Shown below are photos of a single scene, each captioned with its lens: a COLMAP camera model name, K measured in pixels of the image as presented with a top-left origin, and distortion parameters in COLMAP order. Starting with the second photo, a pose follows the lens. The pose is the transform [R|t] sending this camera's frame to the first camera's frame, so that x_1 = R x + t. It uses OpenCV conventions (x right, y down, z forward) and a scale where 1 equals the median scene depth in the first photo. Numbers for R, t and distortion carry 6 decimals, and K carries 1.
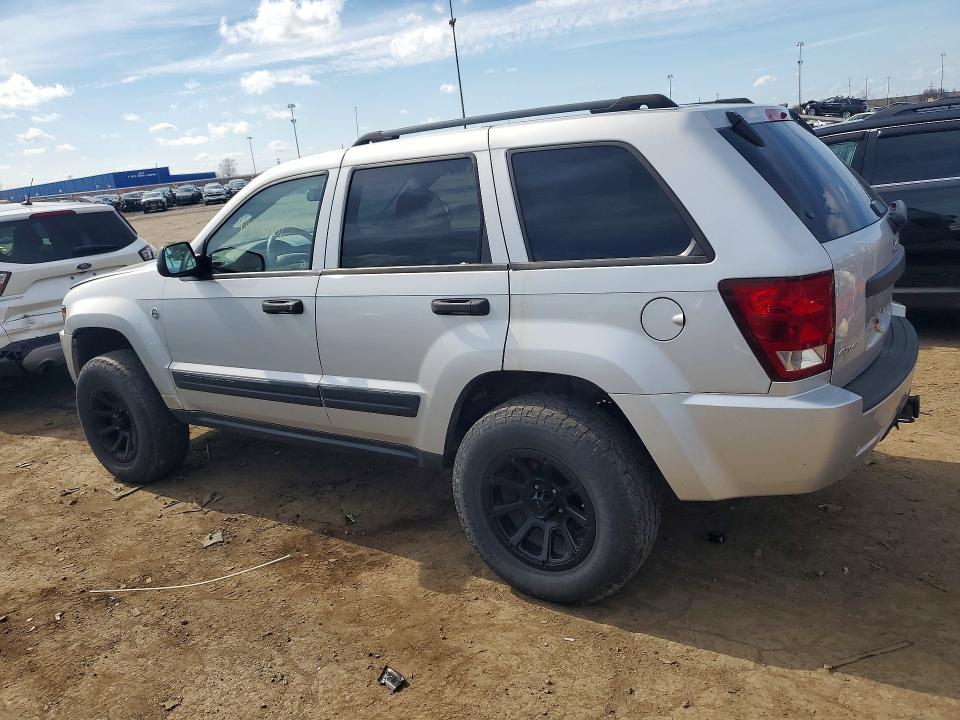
lens RADIAL K [[812.1, 0, 480.0], [0, 812.1, 360.0], [0, 0, 1]] dist [0.054997, -0.009733]
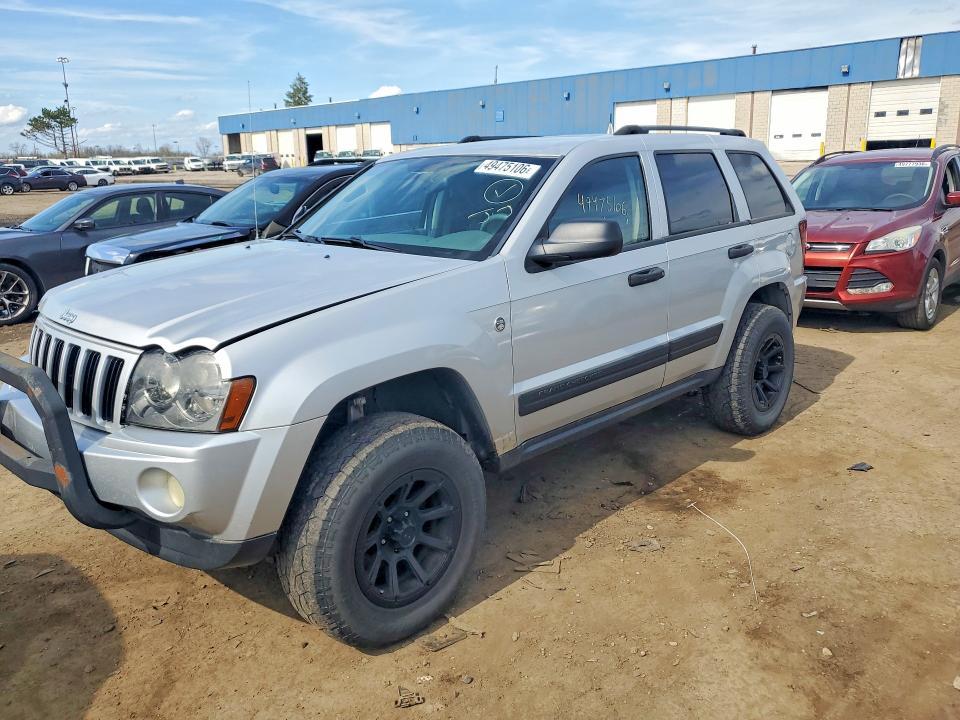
lens RADIAL K [[812.1, 0, 480.0], [0, 812.1, 360.0], [0, 0, 1]] dist [0.054997, -0.009733]
pose [[0.087707, -0.127119, 0.988002, -1.368054], [0.241379, 0.964978, 0.102729, -0.125806], [-0.966459, 0.229473, 0.115319, 1.172864]]
